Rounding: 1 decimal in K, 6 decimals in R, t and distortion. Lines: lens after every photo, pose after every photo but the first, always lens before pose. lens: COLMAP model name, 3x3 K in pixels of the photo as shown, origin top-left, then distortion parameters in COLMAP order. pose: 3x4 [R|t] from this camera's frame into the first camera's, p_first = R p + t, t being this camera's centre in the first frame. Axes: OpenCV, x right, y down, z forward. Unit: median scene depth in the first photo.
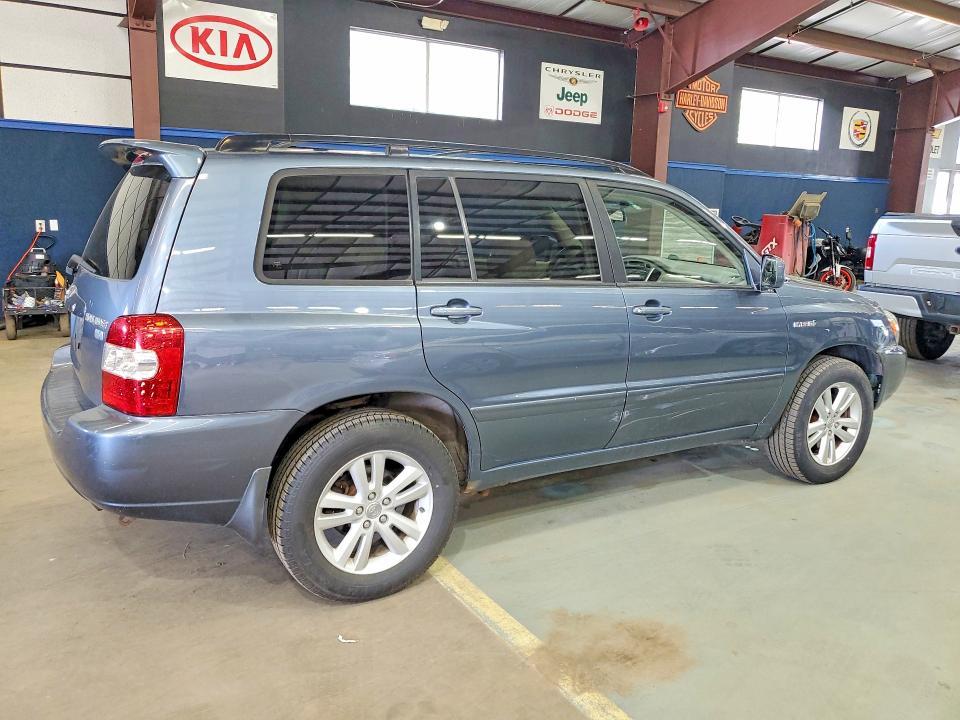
lens RADIAL K [[735.3, 0, 480.0], [0, 735.3, 360.0], [0, 0, 1]] dist [-0.004721, -0.001621]
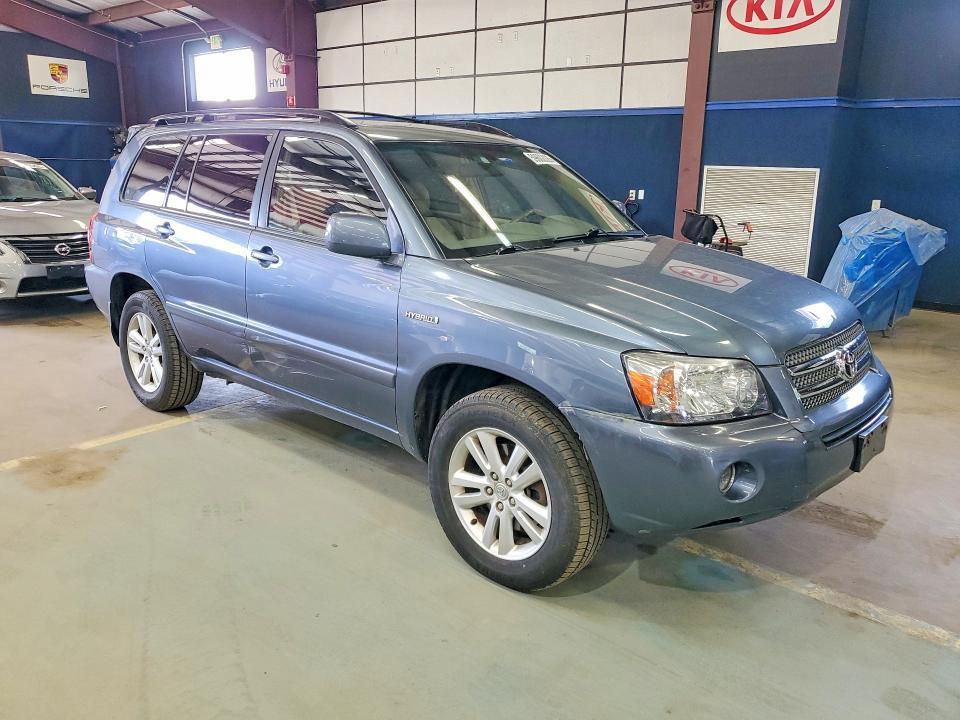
lens RADIAL K [[750.0, 0, 480.0], [0, 750.0, 360.0], [0, 0, 1]] dist [0.009482, 0.004750]
pose [[0.301627, 0.219239, -0.927877, 0.559489], [-0.208464, 0.964820, 0.160202, -0.066904], [0.930357, 0.145108, 0.336720, 0.395319]]
